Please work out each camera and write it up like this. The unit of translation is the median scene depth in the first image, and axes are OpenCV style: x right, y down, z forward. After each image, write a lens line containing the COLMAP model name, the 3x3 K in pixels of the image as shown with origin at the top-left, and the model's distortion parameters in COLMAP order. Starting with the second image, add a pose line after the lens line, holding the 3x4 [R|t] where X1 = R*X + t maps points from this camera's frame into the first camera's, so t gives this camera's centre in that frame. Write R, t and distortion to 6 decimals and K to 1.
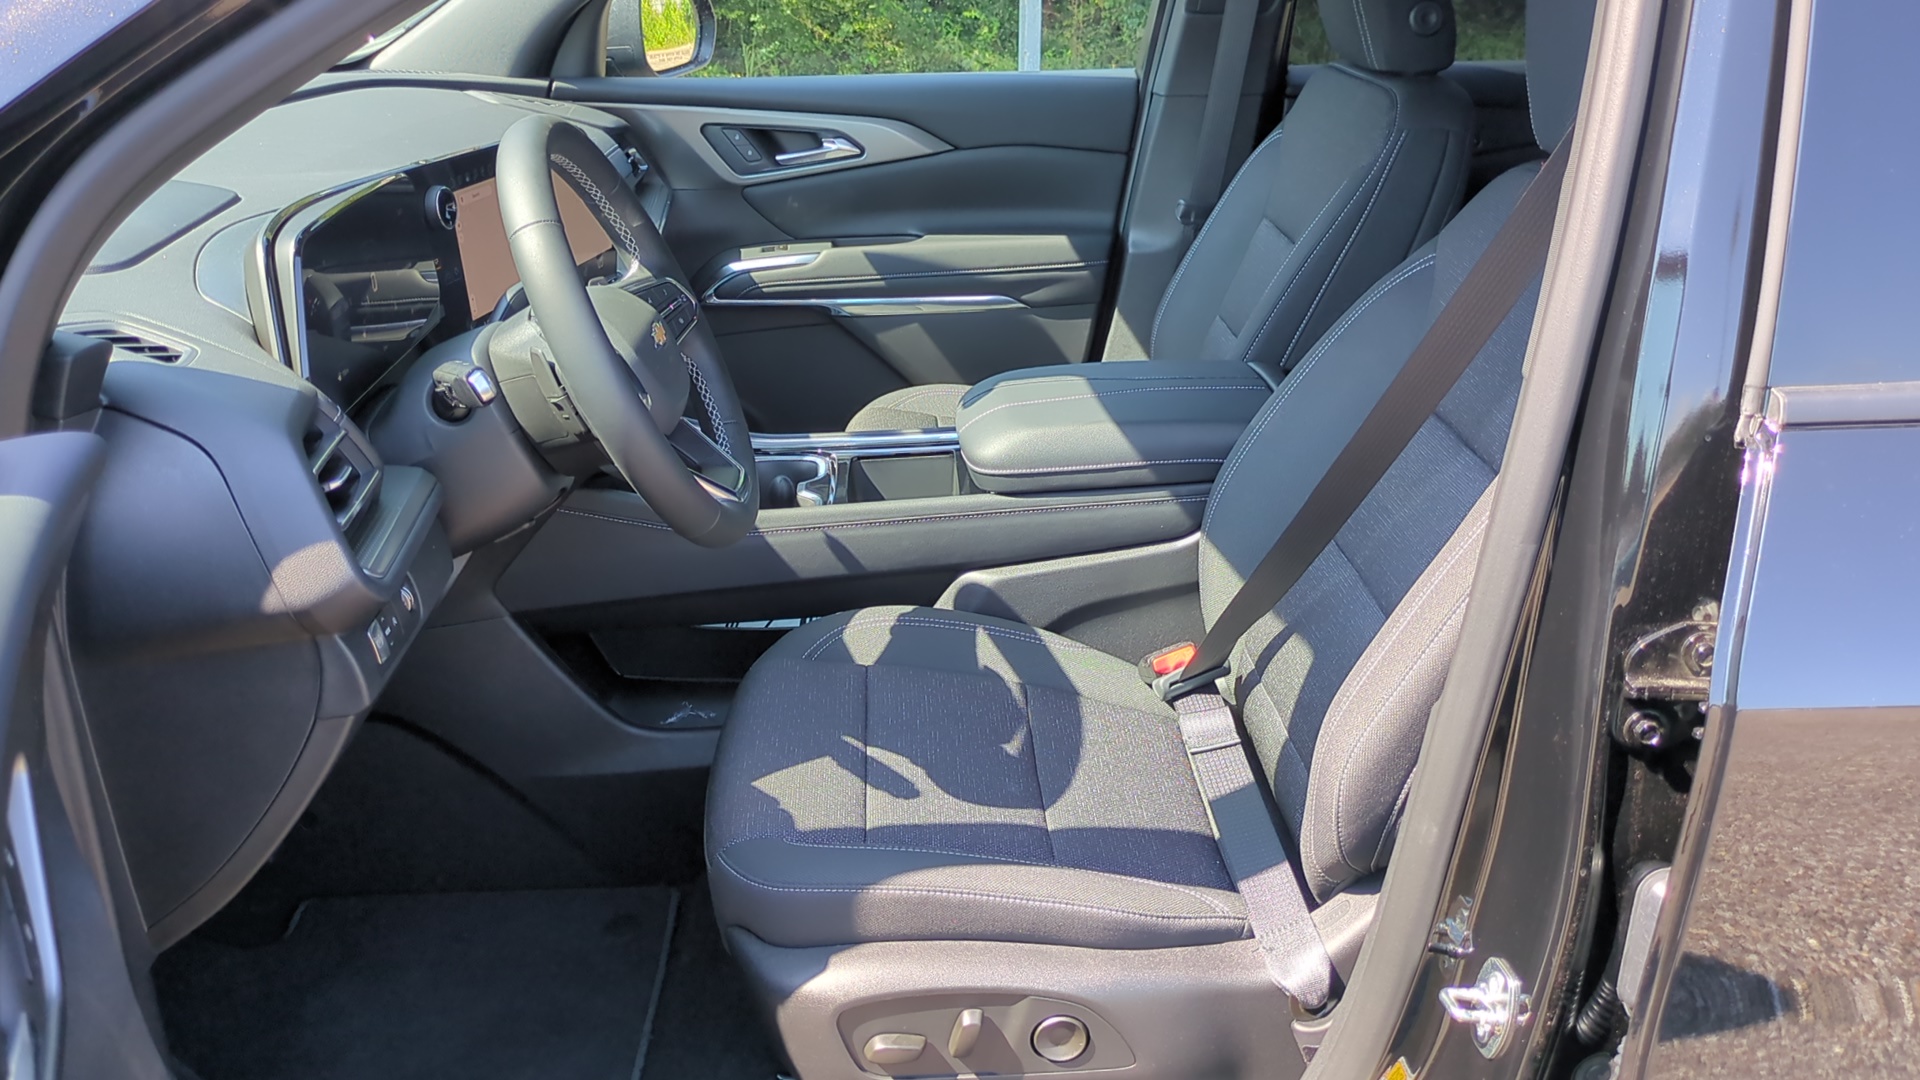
lens RADIAL K [[1719.4, 0, 962.3], [0, 1719.4, 533.2], [0, 0, 1]] dist [0.012373, 0.014625]
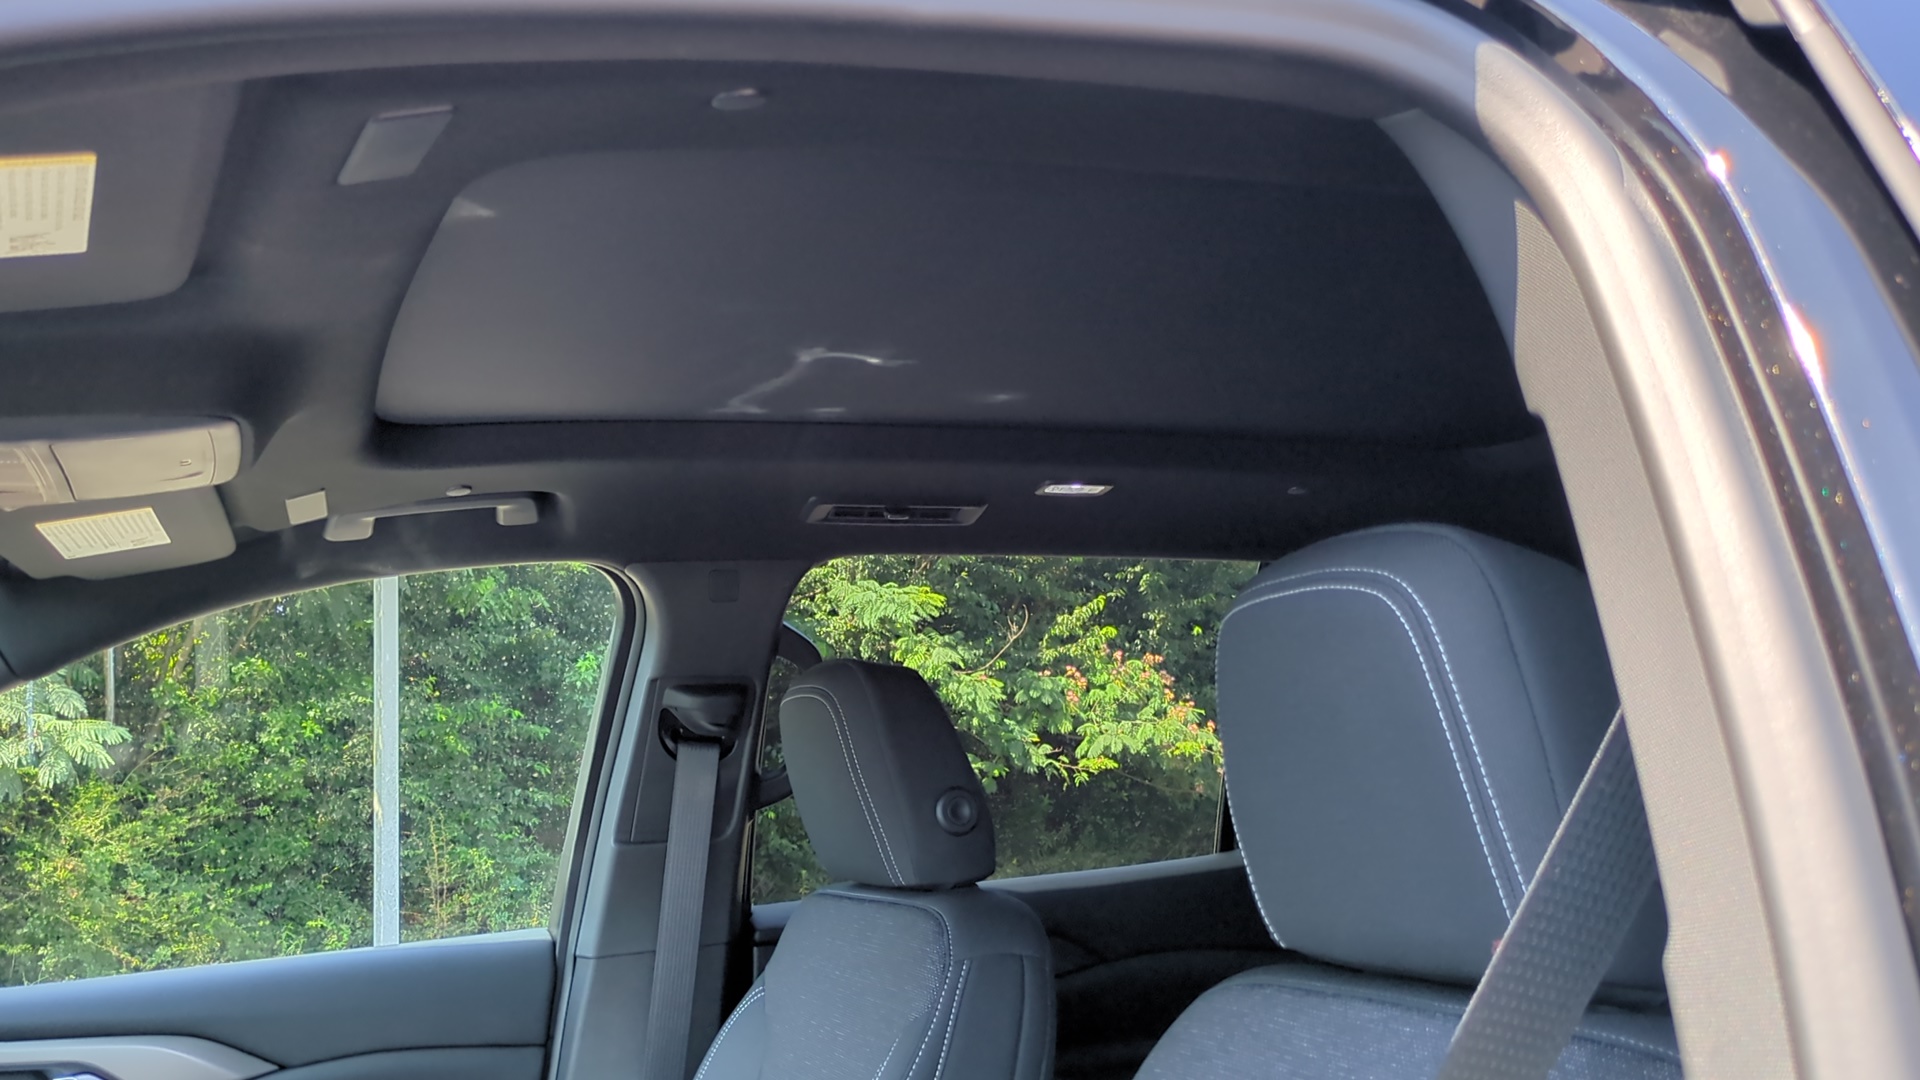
lens RADIAL K [[1719.4, 0, 962.3], [0, 1719.4, 533.2], [0, 0, 1]] dist [0.012373, 0.014625]
pose [[0.934442, -0.008375, 0.356018, 0.006192], [0.179641, 0.874290, -0.450939, -0.056332], [-0.307486, 0.485332, 0.818477, 0.273395]]
